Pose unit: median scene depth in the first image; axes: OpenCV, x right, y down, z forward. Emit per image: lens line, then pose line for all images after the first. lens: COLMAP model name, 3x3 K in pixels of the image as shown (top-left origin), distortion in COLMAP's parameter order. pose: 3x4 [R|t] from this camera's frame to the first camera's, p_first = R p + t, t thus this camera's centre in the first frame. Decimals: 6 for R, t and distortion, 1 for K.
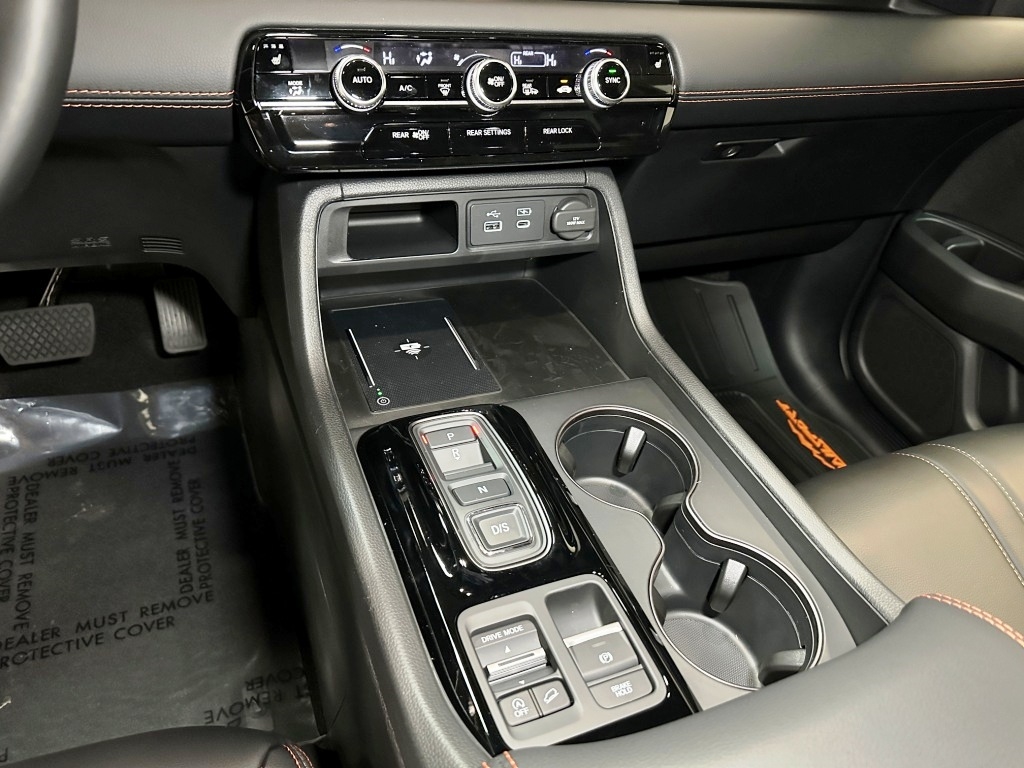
lens RADIAL K [[770.5, 0, 512.0], [0, 770.5, 384.0], [0, 0, 1]] dist [-0.010699, -0.006330]
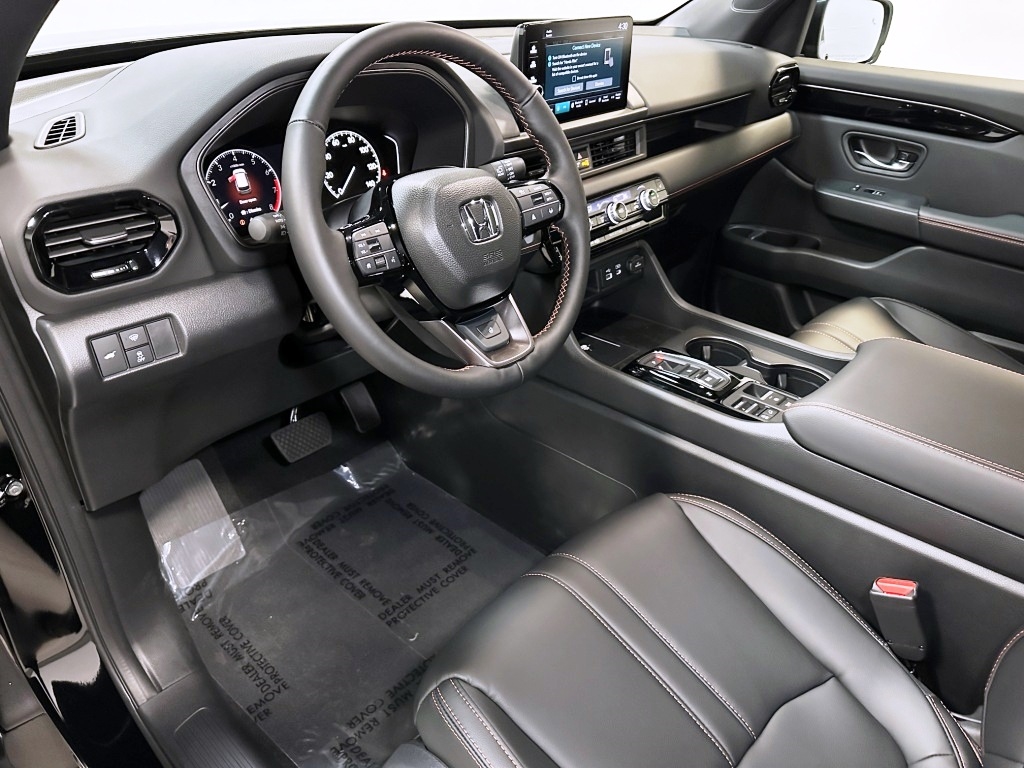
lens RADIAL K [[770.5, 0, 512.0], [0, 770.5, 384.0], [0, 0, 1]] dist [-0.010699, -0.006330]
pose [[0.898132, -0.307741, 0.314092, -0.684503], [0.343097, 0.937197, -0.062822, 0.073798], [-0.275033, 0.164186, 0.947312, -0.578037]]
